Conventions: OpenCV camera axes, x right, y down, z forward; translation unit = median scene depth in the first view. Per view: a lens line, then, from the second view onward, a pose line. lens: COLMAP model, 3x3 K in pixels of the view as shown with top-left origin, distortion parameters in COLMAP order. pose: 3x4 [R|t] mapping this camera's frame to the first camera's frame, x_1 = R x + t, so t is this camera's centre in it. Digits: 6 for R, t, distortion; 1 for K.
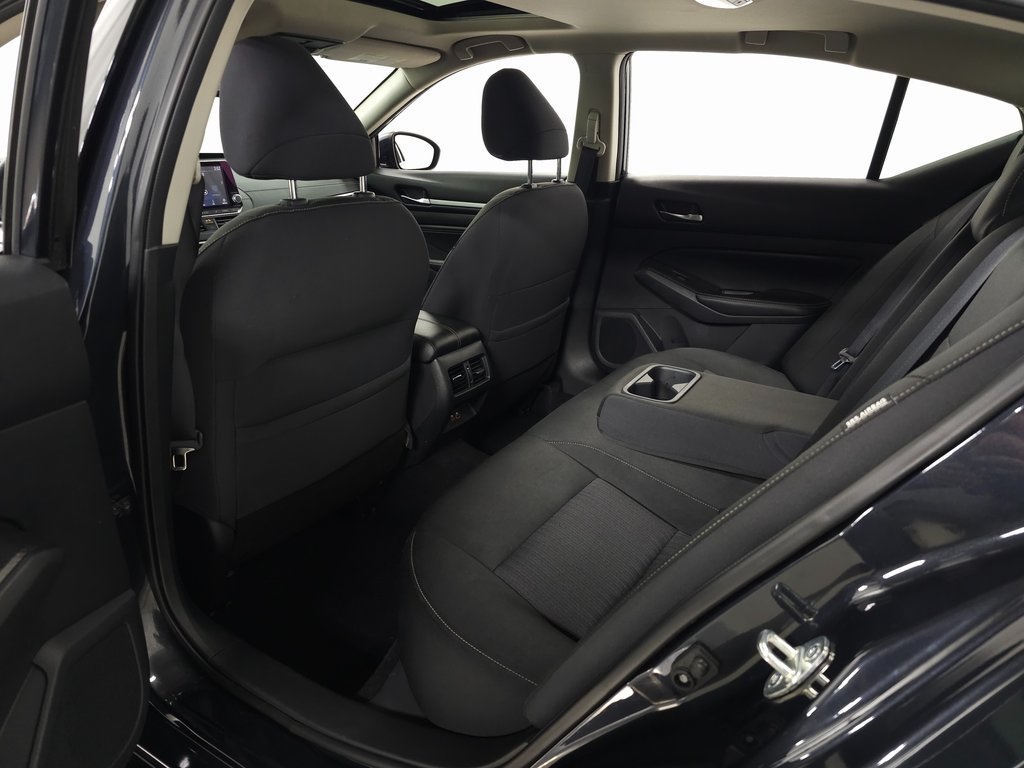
lens RADIAL K [[690.7, 0, 512.0], [0, 690.7, 384.0], [0, 0, 1]] dist [0.059694, -0.083185]
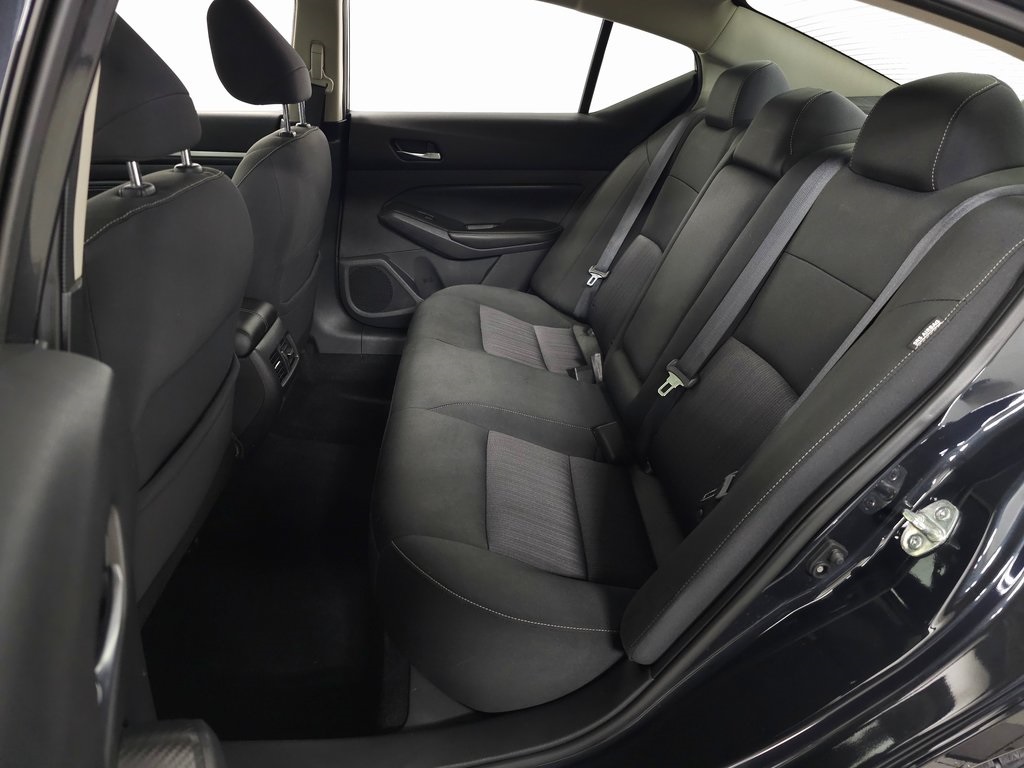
lens RADIAL K [[690.7, 0, 512.0], [0, 690.7, 384.0], [0, 0, 1]] dist [0.059694, -0.083185]
pose [[0.825747, -0.237137, 0.511770, -0.242088], [0.178955, 0.970596, 0.160995, -0.062381], [-0.534899, -0.041357, 0.843903, 0.079404]]
